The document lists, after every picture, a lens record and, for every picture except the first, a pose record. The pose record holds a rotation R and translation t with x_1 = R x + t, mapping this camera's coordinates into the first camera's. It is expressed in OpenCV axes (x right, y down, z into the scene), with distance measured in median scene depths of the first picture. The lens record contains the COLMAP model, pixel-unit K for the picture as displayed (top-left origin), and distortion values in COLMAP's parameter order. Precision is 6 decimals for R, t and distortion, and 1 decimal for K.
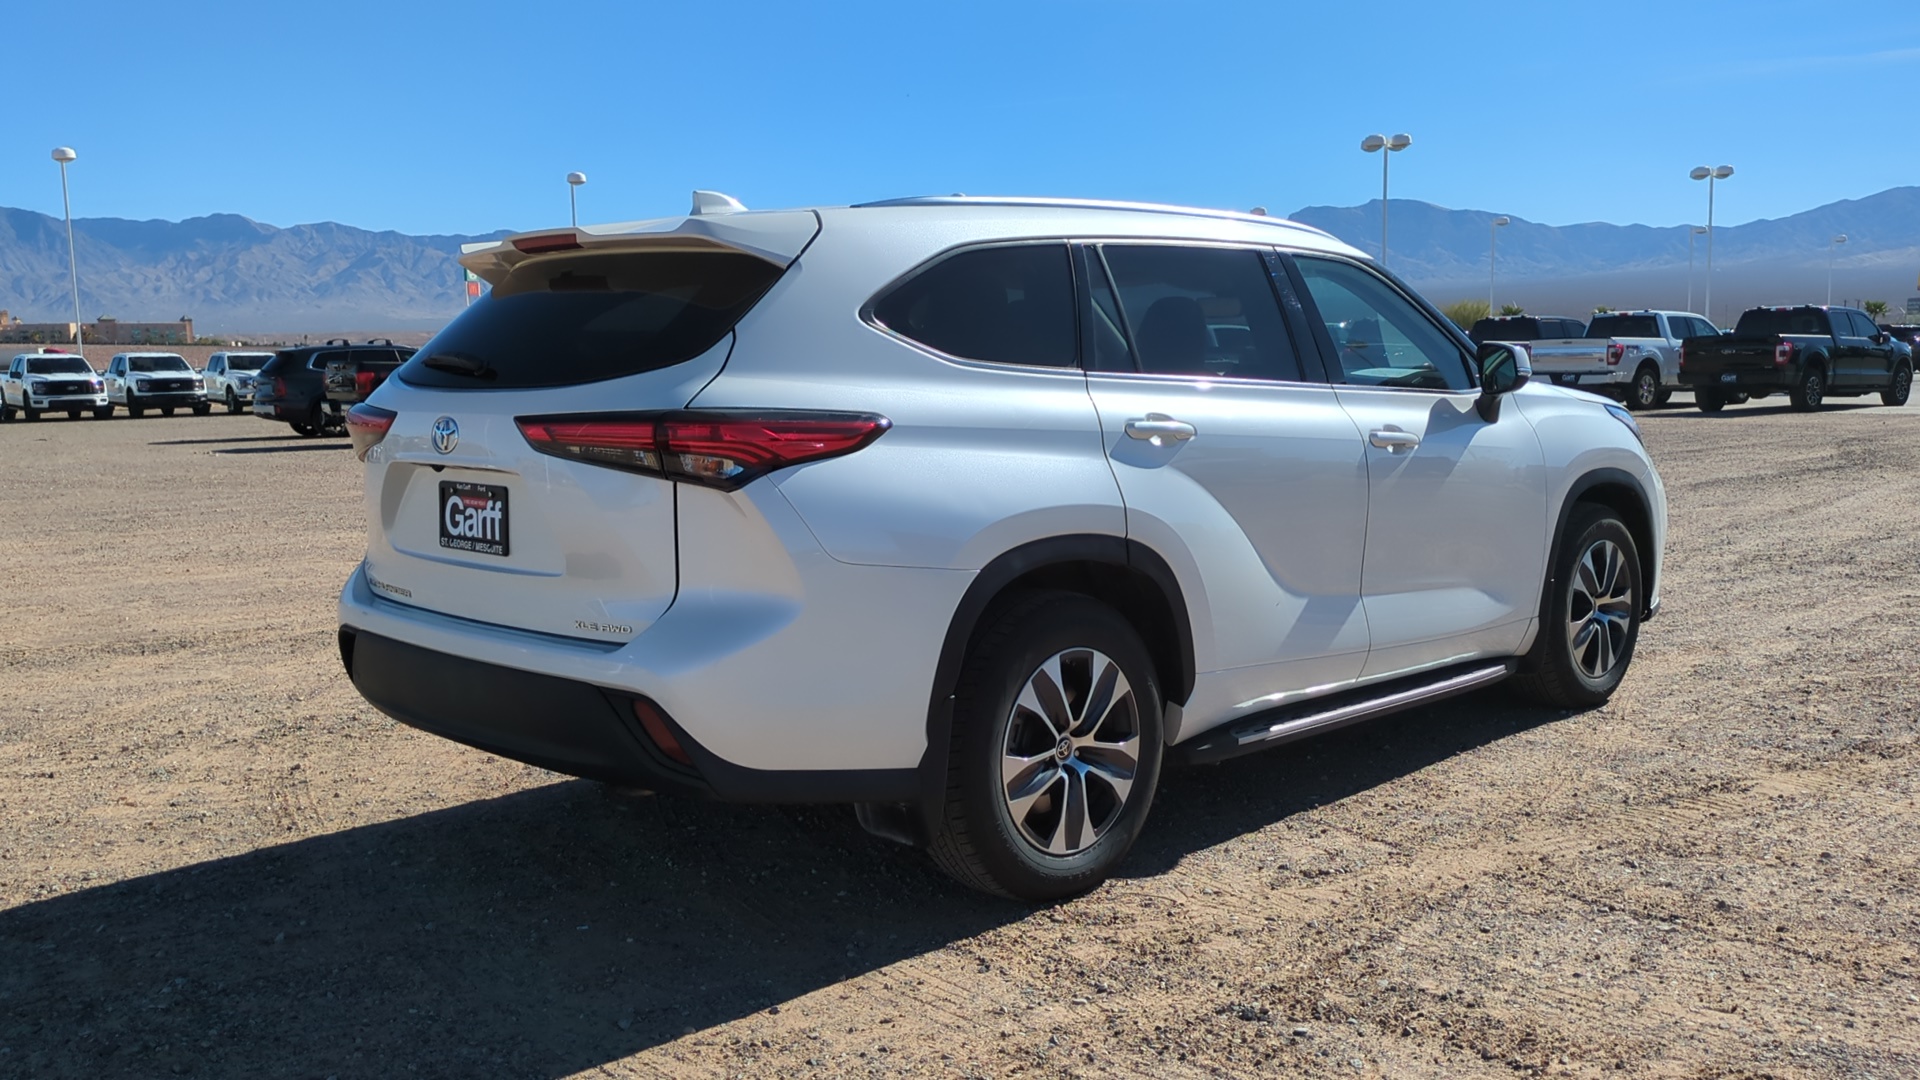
lens RADIAL K [[1635.5, 0, 972.1], [0, 1635.5, 547.8], [0, 0, 1]] dist [0.032352, -0.035734]
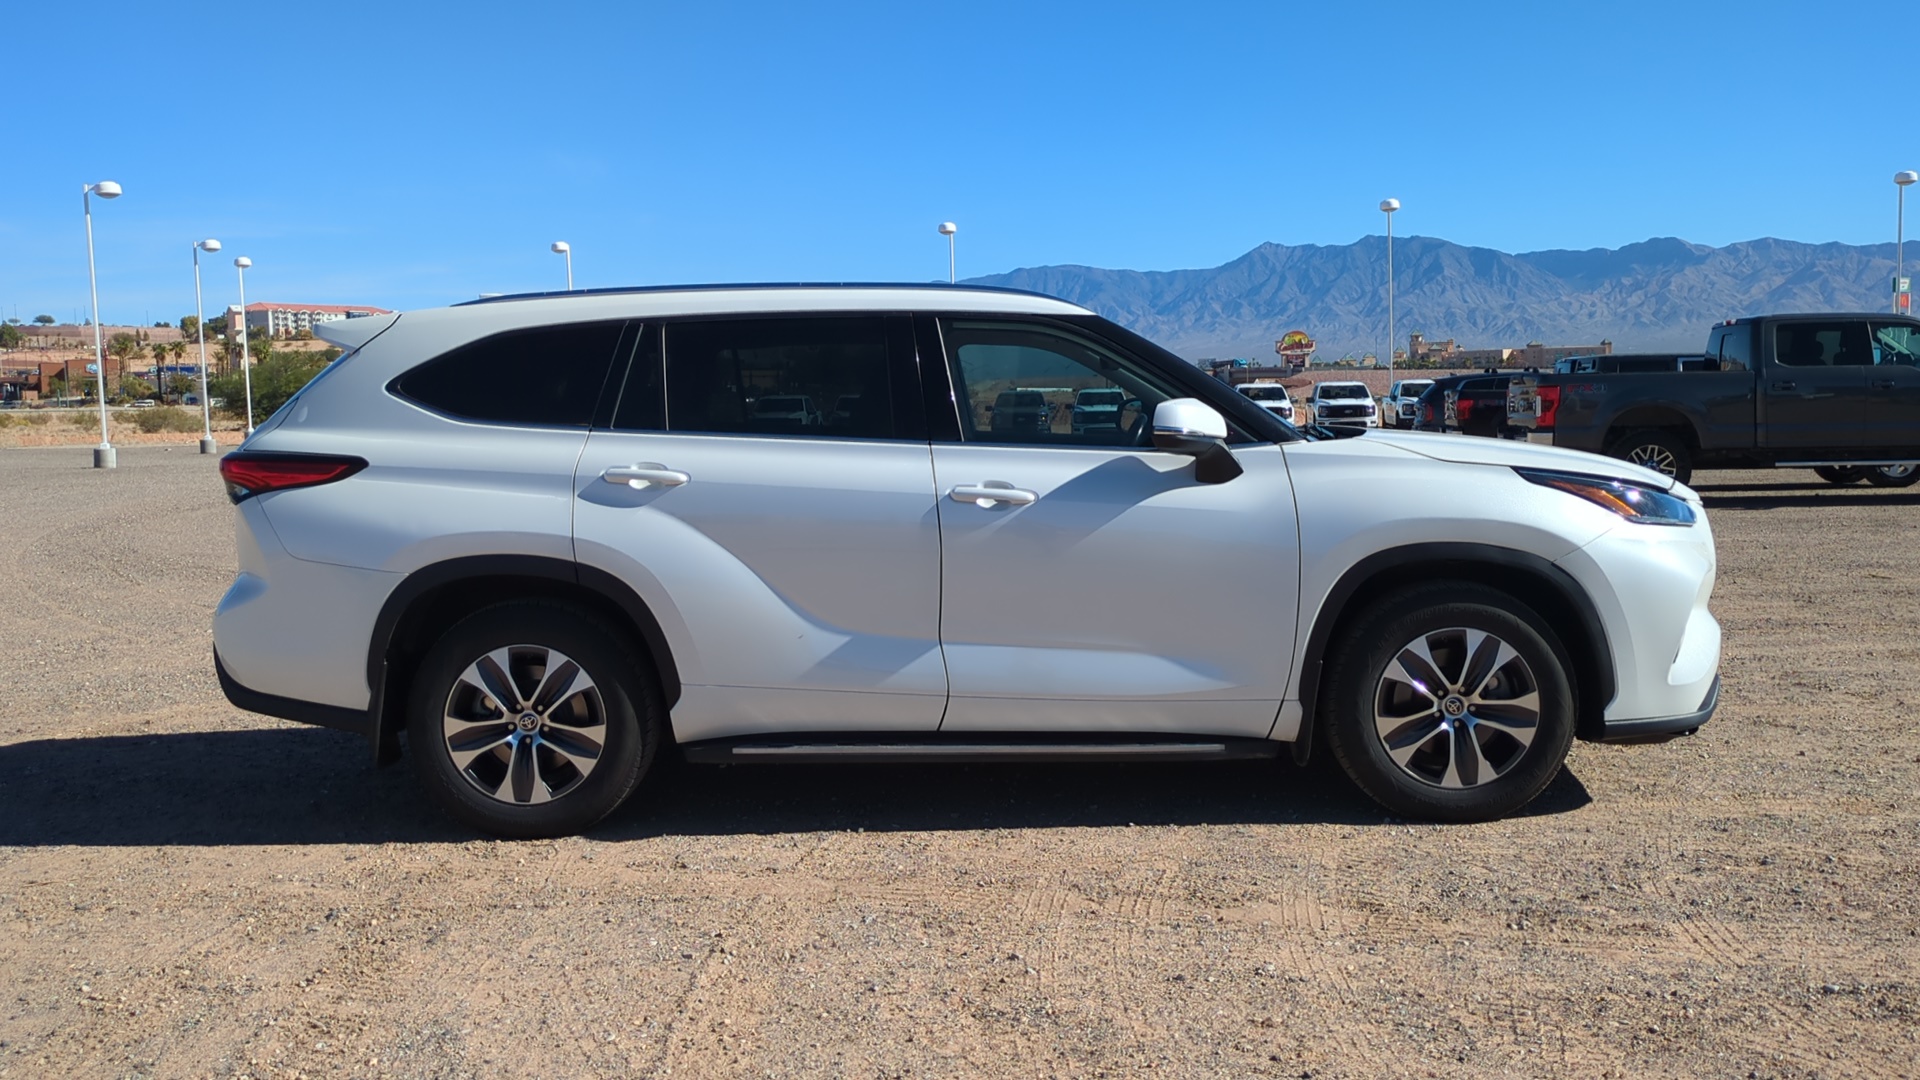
lens RADIAL K [[1635.5, 0, 979.2], [0, 1635.5, 545.3], [0, 0, 1]] dist [0.032352, -0.035734]
pose [[0.687078, 0.063155, -0.723833, 1.170765], [-0.073237, 0.997161, 0.017485, -0.060763], [0.722883, 0.040998, 0.689753, 0.356324]]
